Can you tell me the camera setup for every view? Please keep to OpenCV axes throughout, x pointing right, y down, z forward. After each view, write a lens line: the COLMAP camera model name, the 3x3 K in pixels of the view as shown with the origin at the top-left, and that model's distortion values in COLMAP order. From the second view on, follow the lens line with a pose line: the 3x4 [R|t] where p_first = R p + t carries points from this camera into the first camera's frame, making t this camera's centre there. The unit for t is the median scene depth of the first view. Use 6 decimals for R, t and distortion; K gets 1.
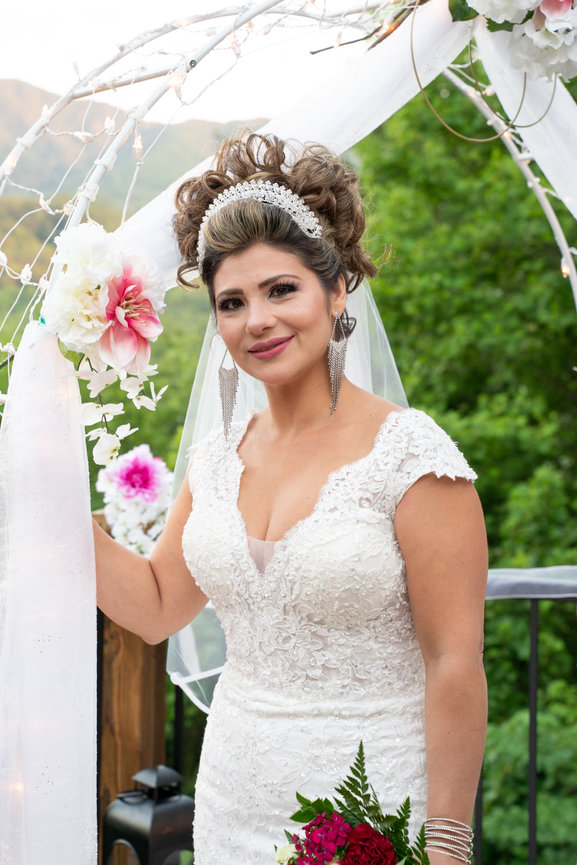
lens RADIAL K [[1560.9, 0, 285.5], [0, 1560.9, 436.7], [0, 0, 1]] dist [0.281605, 0.000000]
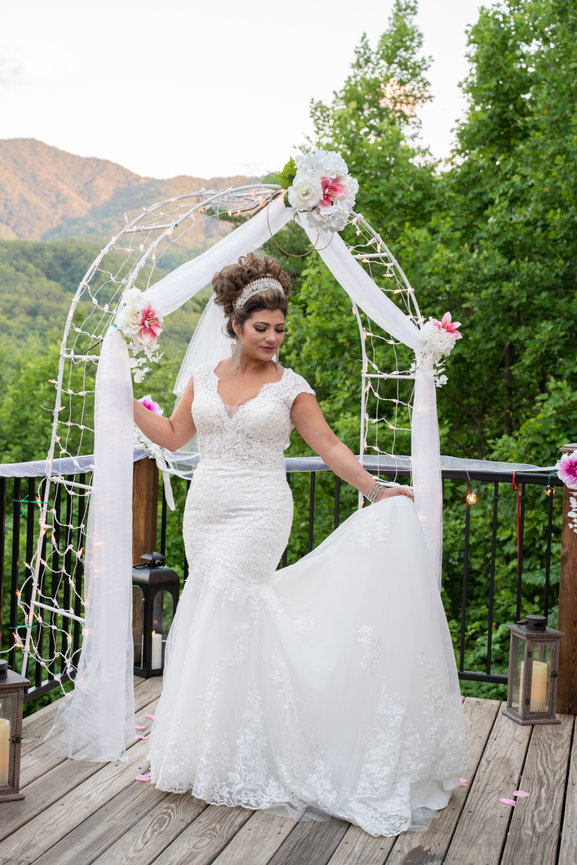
lens RADIAL K [[1346.3, 0, 275.1], [0, 1346.3, 418.7], [0, 0, 1]] dist [0.248189, 0.000000]
pose [[0.999692, 0.020751, 0.013643, 0.014028], [-0.020410, 0.999488, -0.024640, 0.022462], [-0.014147, 0.024354, 0.999603, -0.213297]]
